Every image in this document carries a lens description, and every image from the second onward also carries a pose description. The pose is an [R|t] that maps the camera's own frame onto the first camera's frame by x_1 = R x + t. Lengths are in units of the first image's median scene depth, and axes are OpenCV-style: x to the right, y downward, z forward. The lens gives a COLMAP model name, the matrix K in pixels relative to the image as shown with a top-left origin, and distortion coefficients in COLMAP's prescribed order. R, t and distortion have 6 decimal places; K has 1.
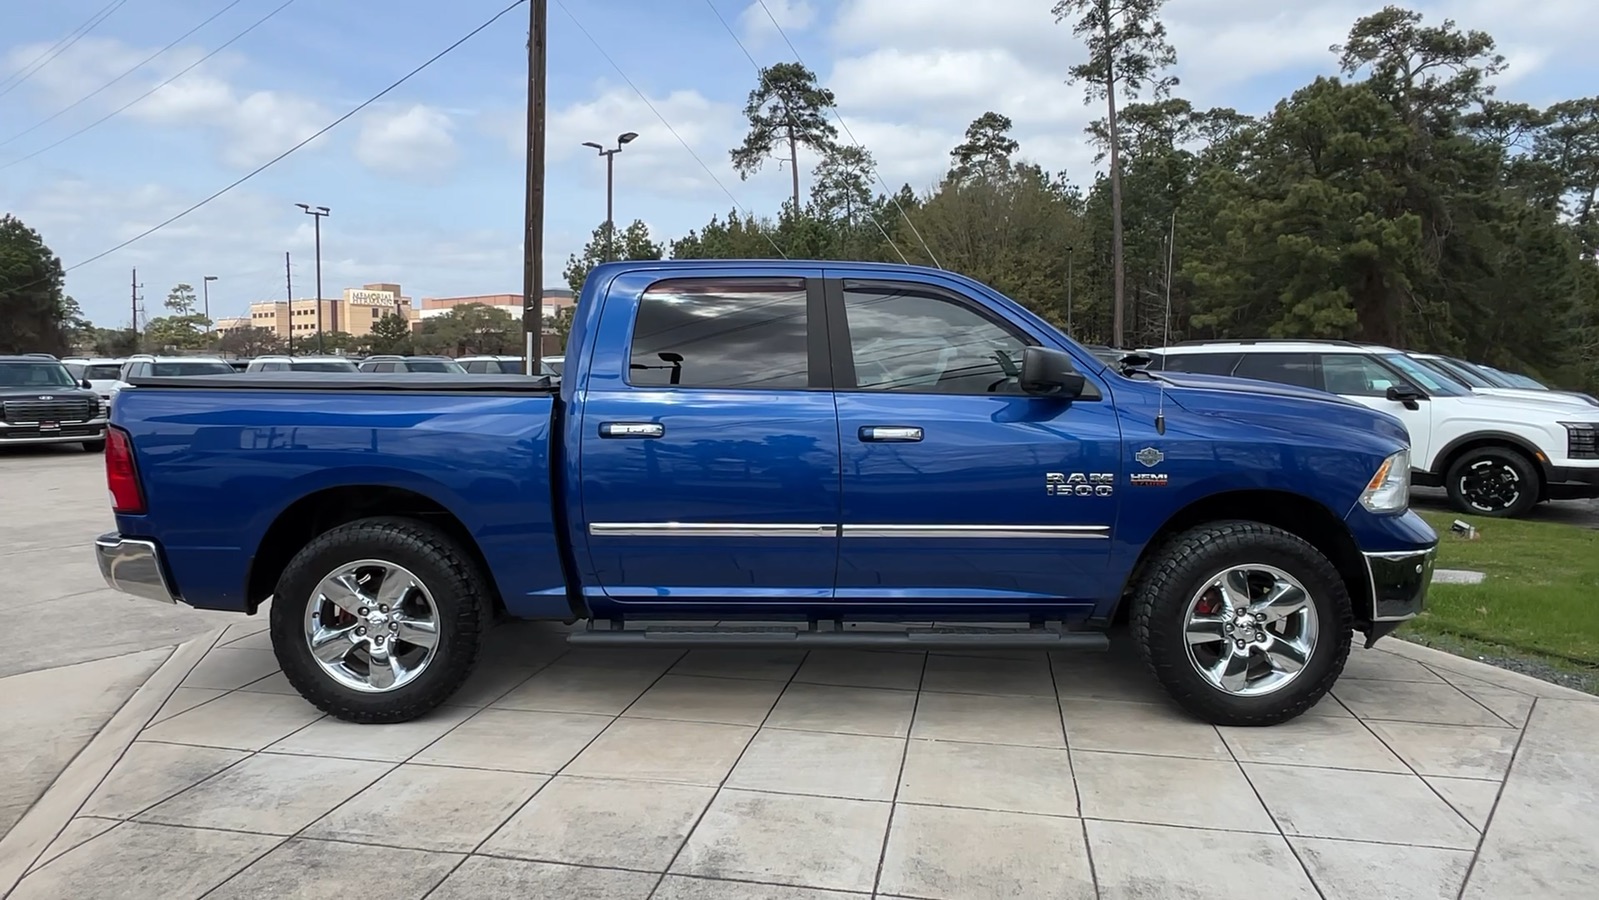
lens RADIAL K [[1007.6, 0, 799.5], [0, 1007.6, 450.0], [0, 0, 1]] dist [0.002612, 0.001806]
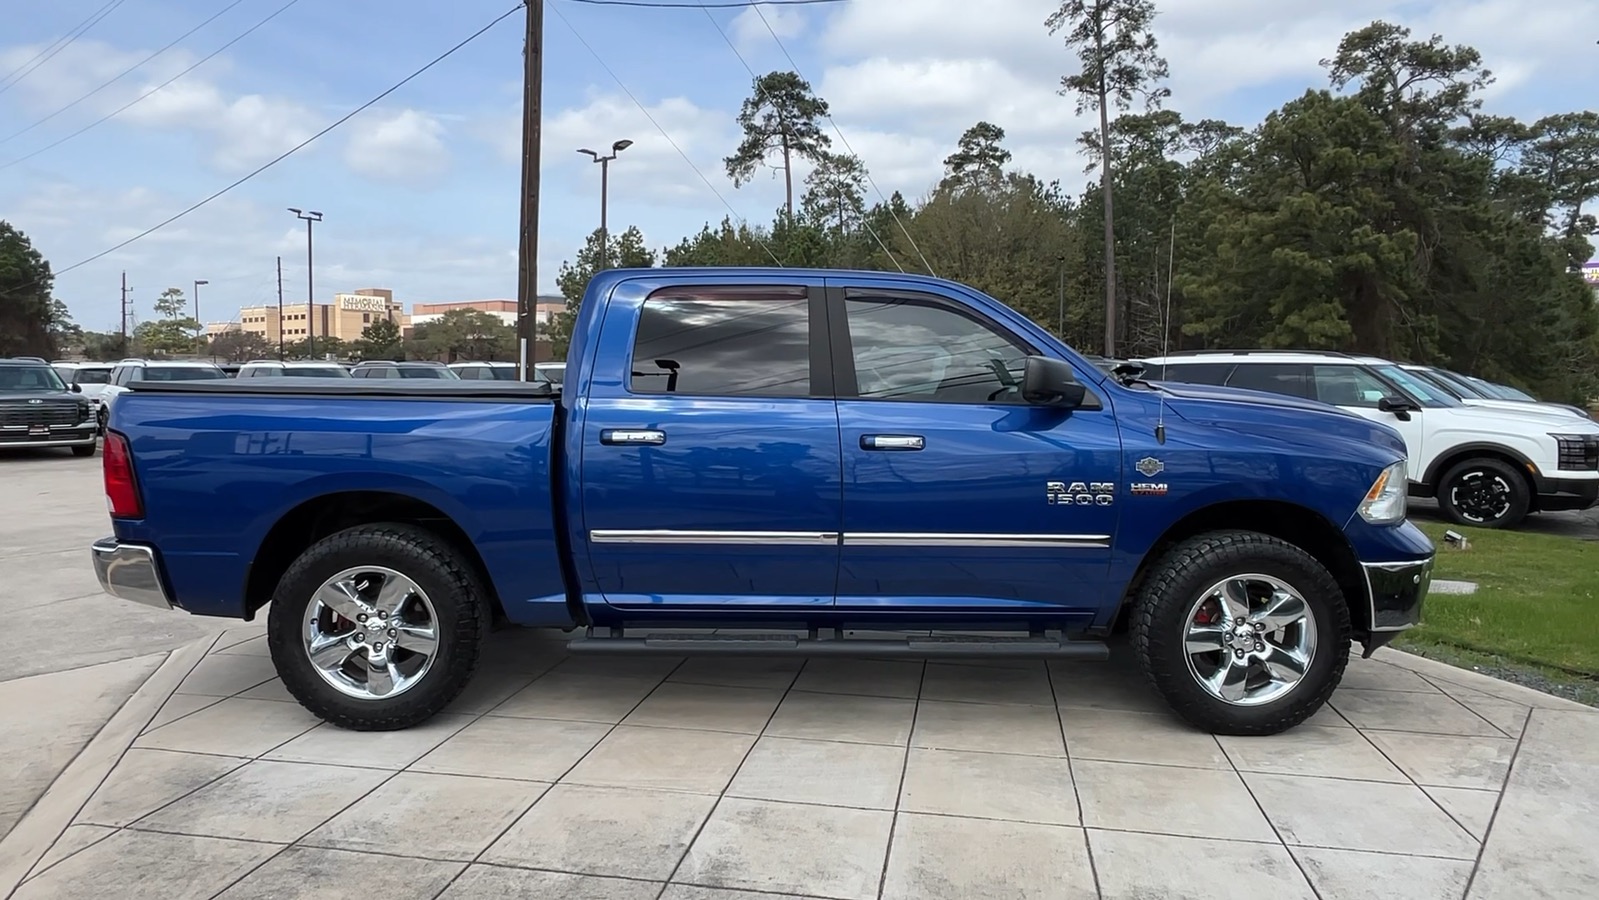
lens RADIAL K [[1007.6, 0, 799.5], [0, 1007.6, 450.0], [0, 0, 1]] dist [0.002612, 0.001806]
pose [[0.999949, 0.005003, 0.008811, -0.006777], [-0.004936, 0.999958, -0.007673, -0.000073], [-0.008849, 0.007629, 0.999932, -0.000251]]
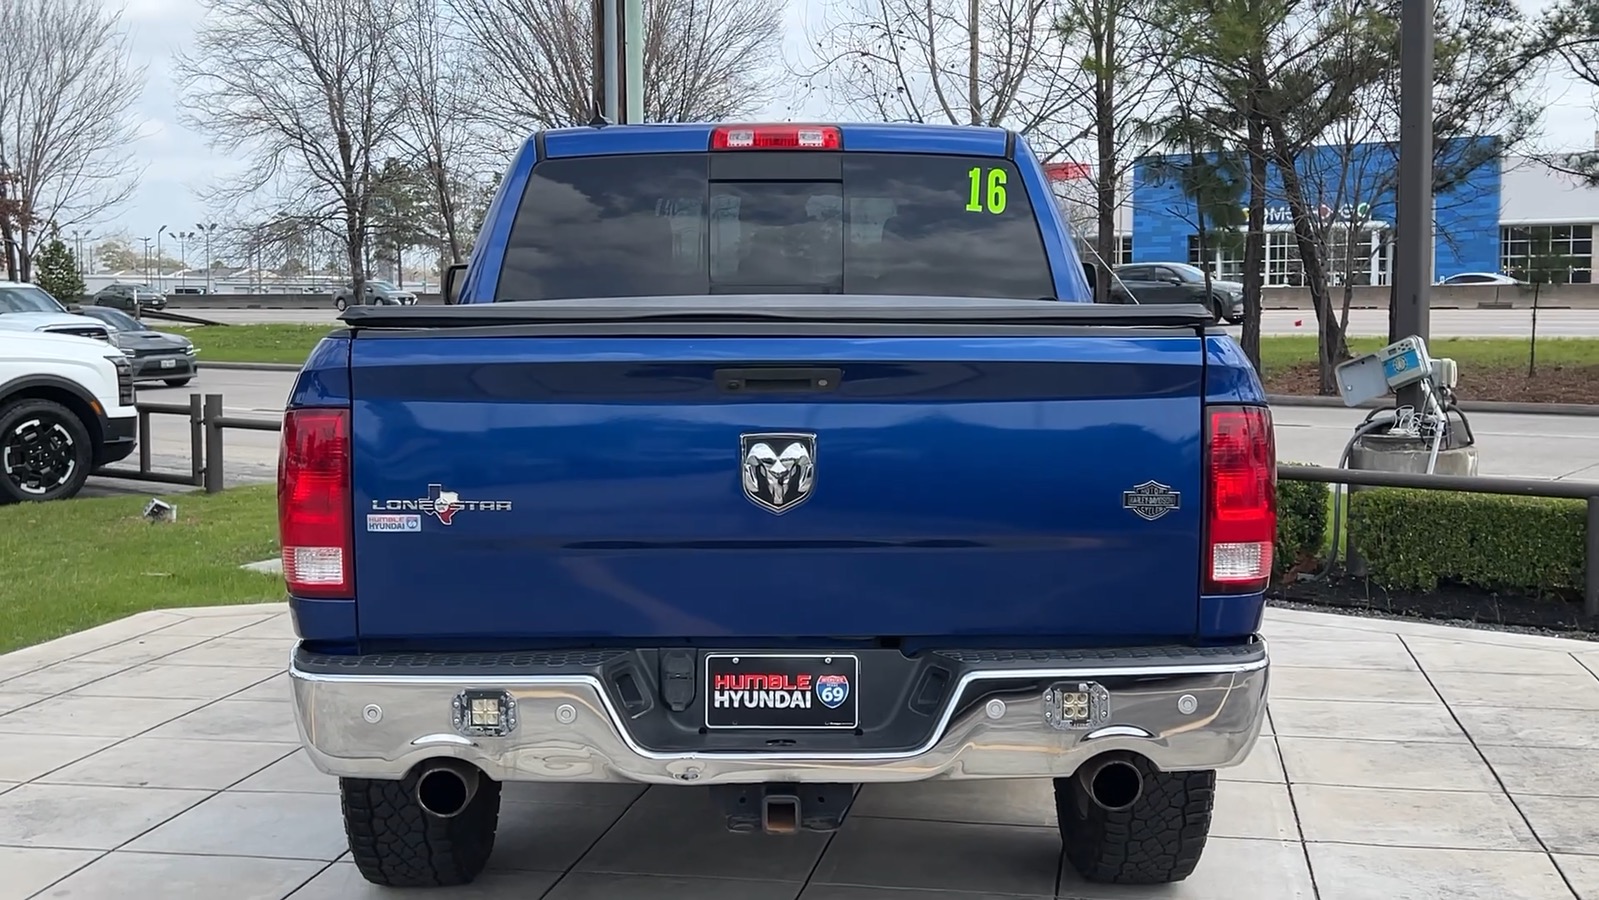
lens RADIAL K [[1987.7, 0, 799.5], [0, 1987.7, 450.0], [0, 0, 1]] dist [0.008020, -0.012409]
pose [[-0.014961, -0.081110, 0.996593, -1.041479], [0.079556, 0.993448, 0.082049, -0.060090], [-0.996718, 0.080513, -0.008410, 0.800497]]
